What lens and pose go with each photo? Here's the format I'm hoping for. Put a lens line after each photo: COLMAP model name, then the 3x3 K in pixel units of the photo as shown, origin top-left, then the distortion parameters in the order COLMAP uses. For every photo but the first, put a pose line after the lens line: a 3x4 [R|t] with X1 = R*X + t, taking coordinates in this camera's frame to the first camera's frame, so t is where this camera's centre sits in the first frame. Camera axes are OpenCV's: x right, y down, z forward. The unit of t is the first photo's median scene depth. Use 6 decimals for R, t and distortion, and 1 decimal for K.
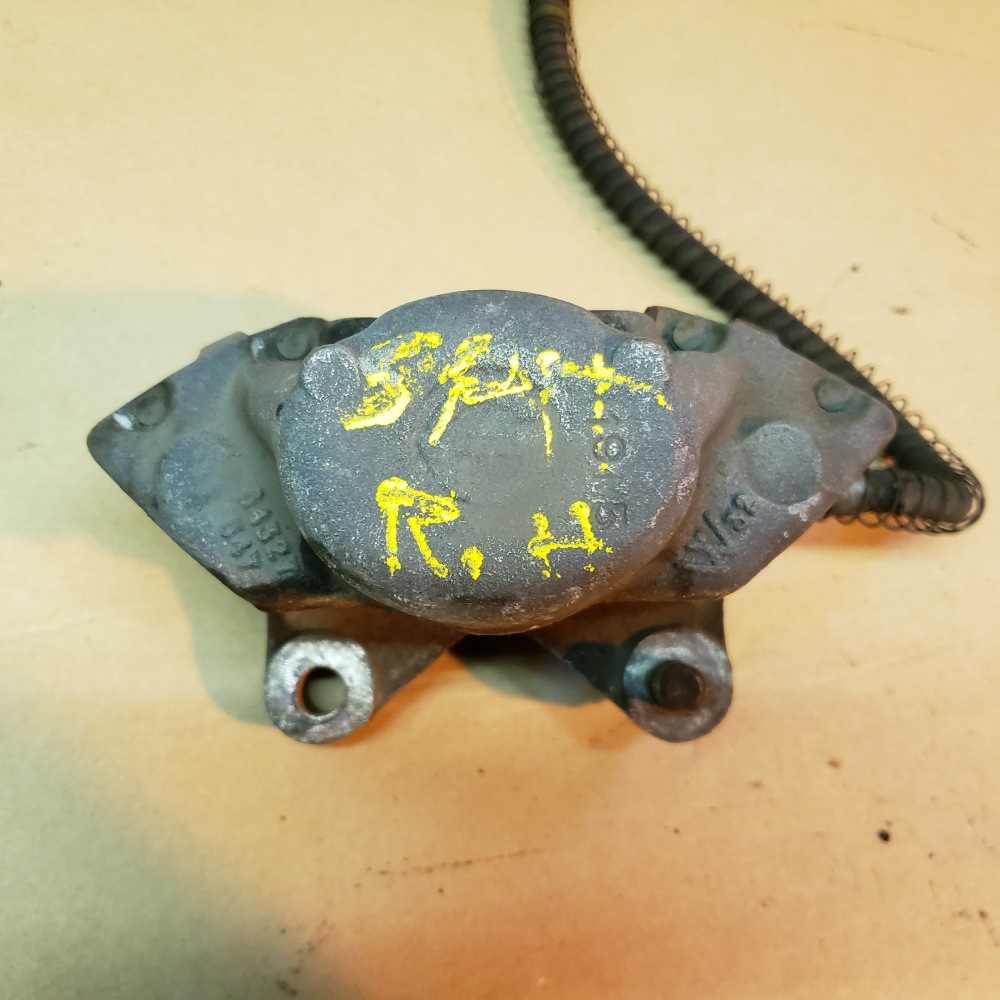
lens RADIAL K [[987.2, 0, 490.7], [0, 987.2, 481.7], [0, 0, 1]] dist [0.111361, -0.269523]
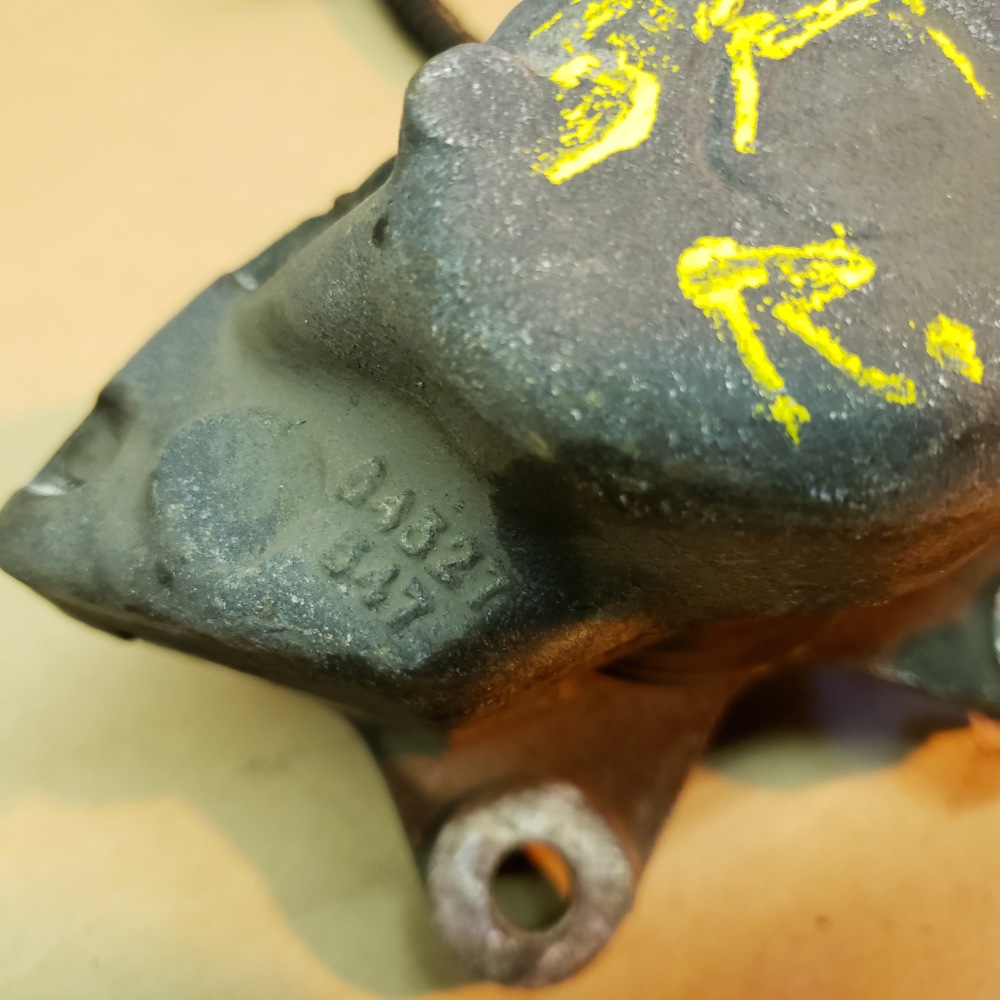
lens RADIAL K [[987.2, 0, 490.7], [0, 987.2, 481.7], [0, 0, 1]] dist [0.111361, -0.269523]
pose [[0.931996, -0.337604, 0.131938, -0.273958], [0.357340, 0.916794, -0.178314, 0.136210], [-0.060760, 0.213334, 0.975088, 0.597898]]
